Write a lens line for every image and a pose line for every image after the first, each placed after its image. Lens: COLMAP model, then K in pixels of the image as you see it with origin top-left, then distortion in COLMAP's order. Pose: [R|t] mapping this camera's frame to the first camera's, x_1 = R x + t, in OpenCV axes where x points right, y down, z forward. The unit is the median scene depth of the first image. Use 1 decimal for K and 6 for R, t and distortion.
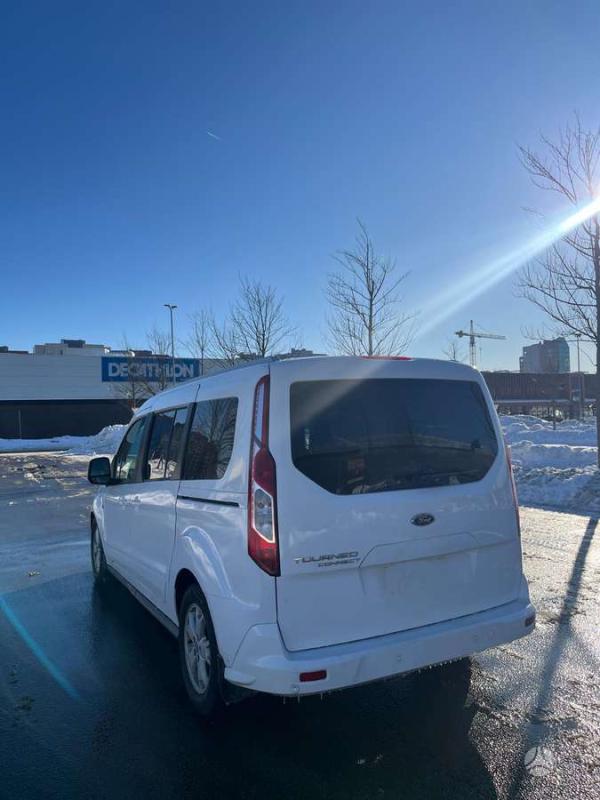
lens RADIAL K [[608.9, 0, 300.0], [0, 608.9, 400.0], [0, 0, 1]] dist [0.021862, 0.000981]
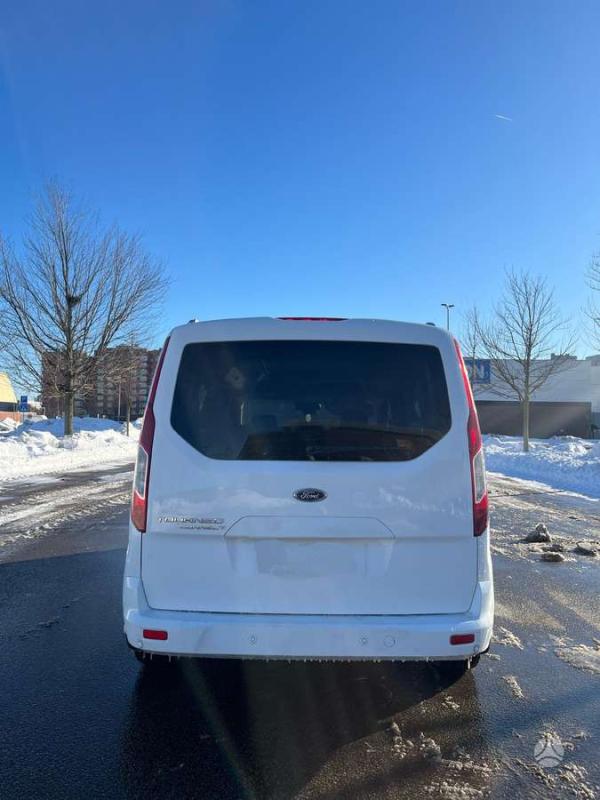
lens RADIAL K [[608.9, 0, 300.0], [0, 608.9, 400.0], [0, 0, 1]] dist [0.021862, 0.000981]
pose [[0.872737, 0.014073, -0.487988, 0.637056], [-0.017613, 0.999841, -0.002665, 0.061086], [0.487873, 0.010920, 0.872846, 0.218682]]
